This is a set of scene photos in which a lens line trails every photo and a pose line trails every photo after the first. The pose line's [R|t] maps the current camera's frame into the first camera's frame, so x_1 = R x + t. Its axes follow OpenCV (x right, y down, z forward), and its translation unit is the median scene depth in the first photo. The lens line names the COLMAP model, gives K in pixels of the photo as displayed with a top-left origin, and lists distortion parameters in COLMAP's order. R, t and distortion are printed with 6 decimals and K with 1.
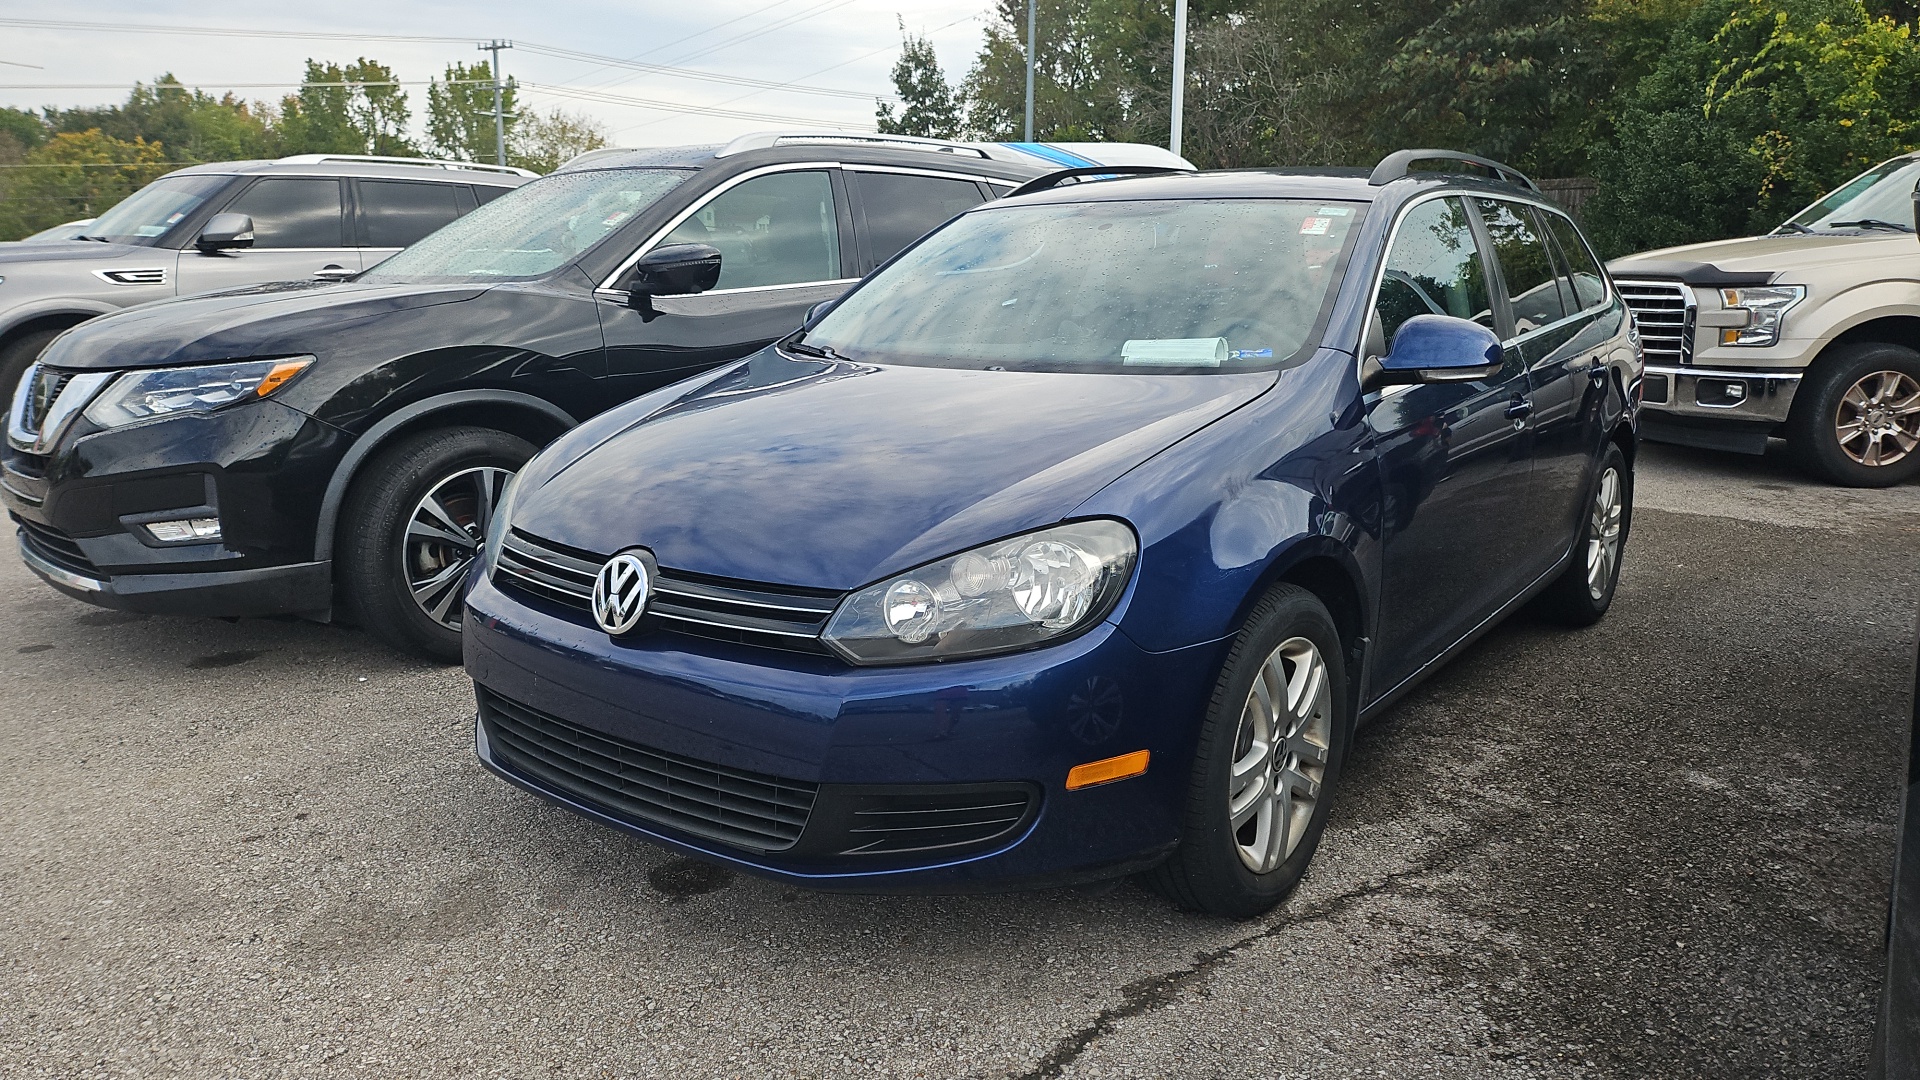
lens RADIAL K [[1371.3, 0, 962.1], [0, 1371.3, 541.7], [0, 0, 1]] dist [0.047643, -0.005538]
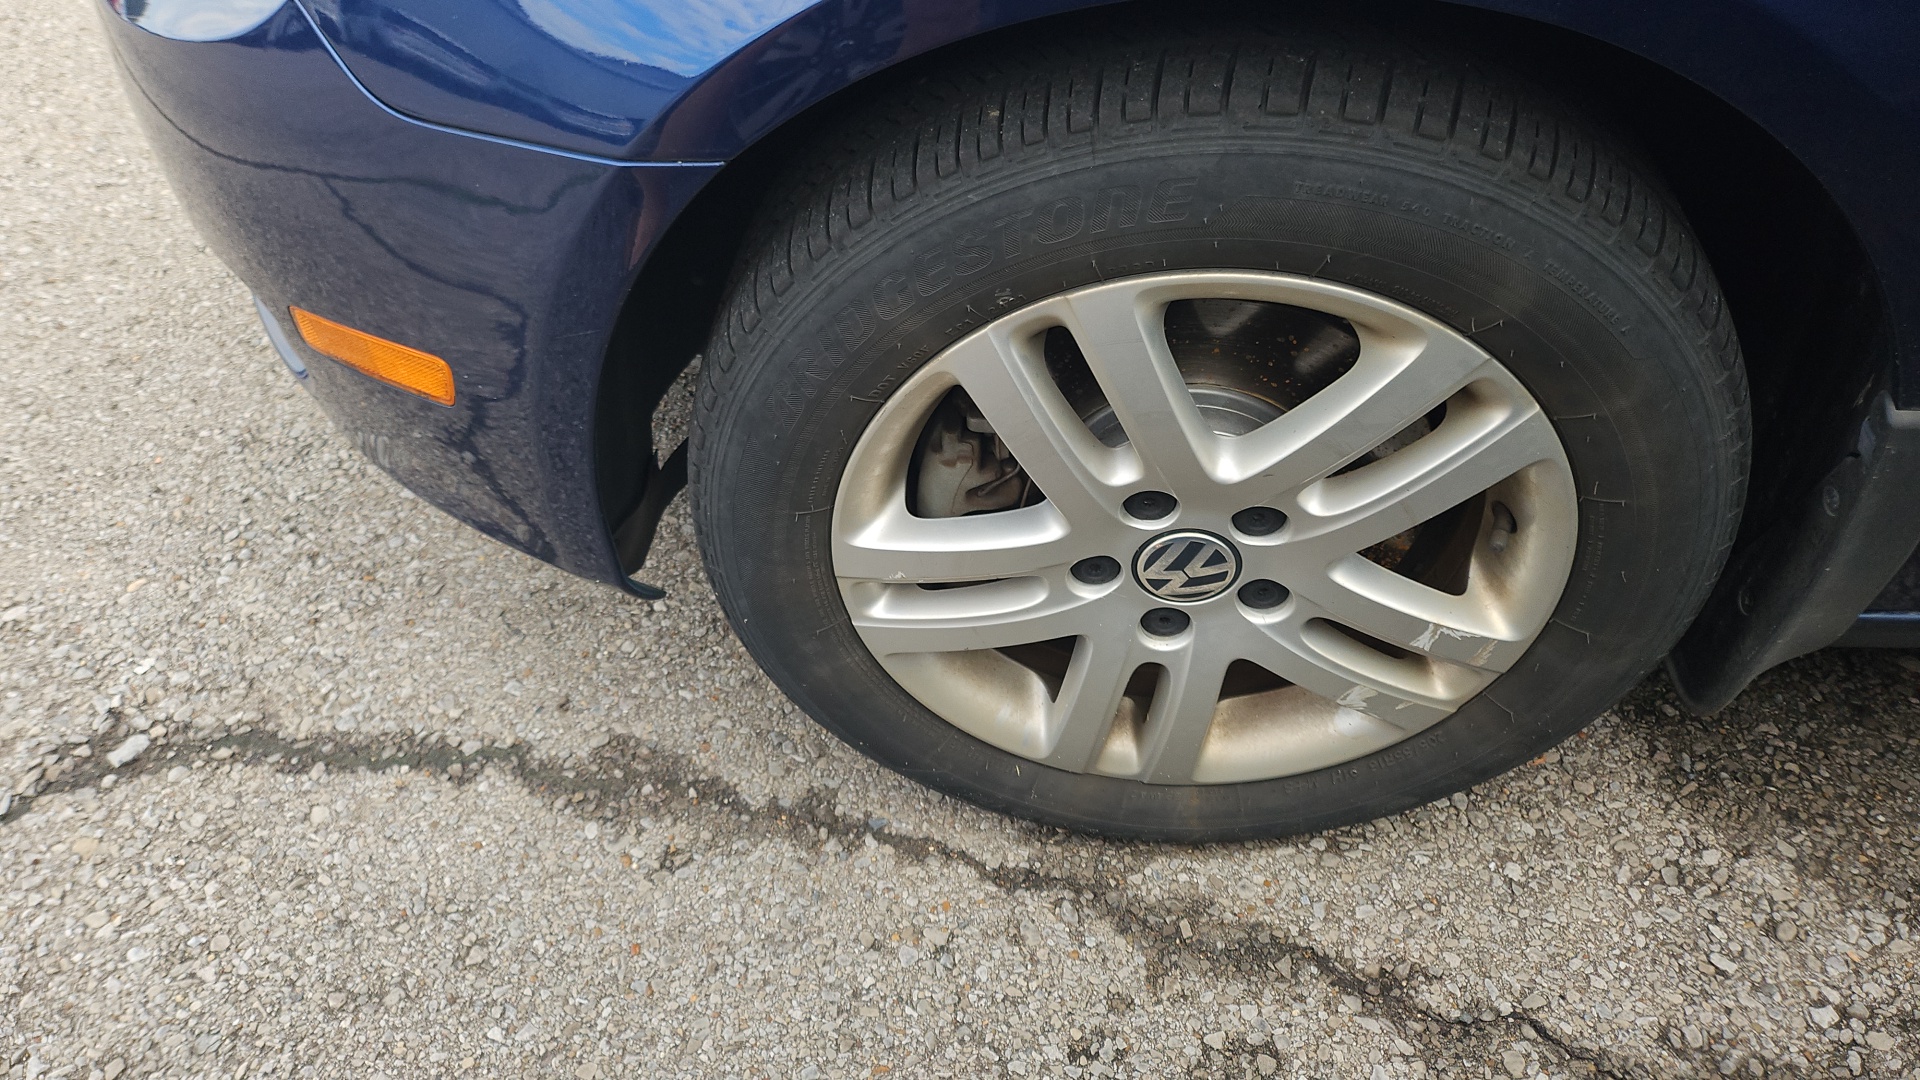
lens RADIAL K [[1371.3, 0, 961.7], [0, 1371.3, 540.6], [0, 0, 1]] dist [0.047643, -0.005538]
pose [[0.528804, 0.582856, -0.616965, 0.460536], [-0.121554, 0.771430, 0.624597, -0.061104], [0.839995, -0.255295, 0.478784, 0.902884]]
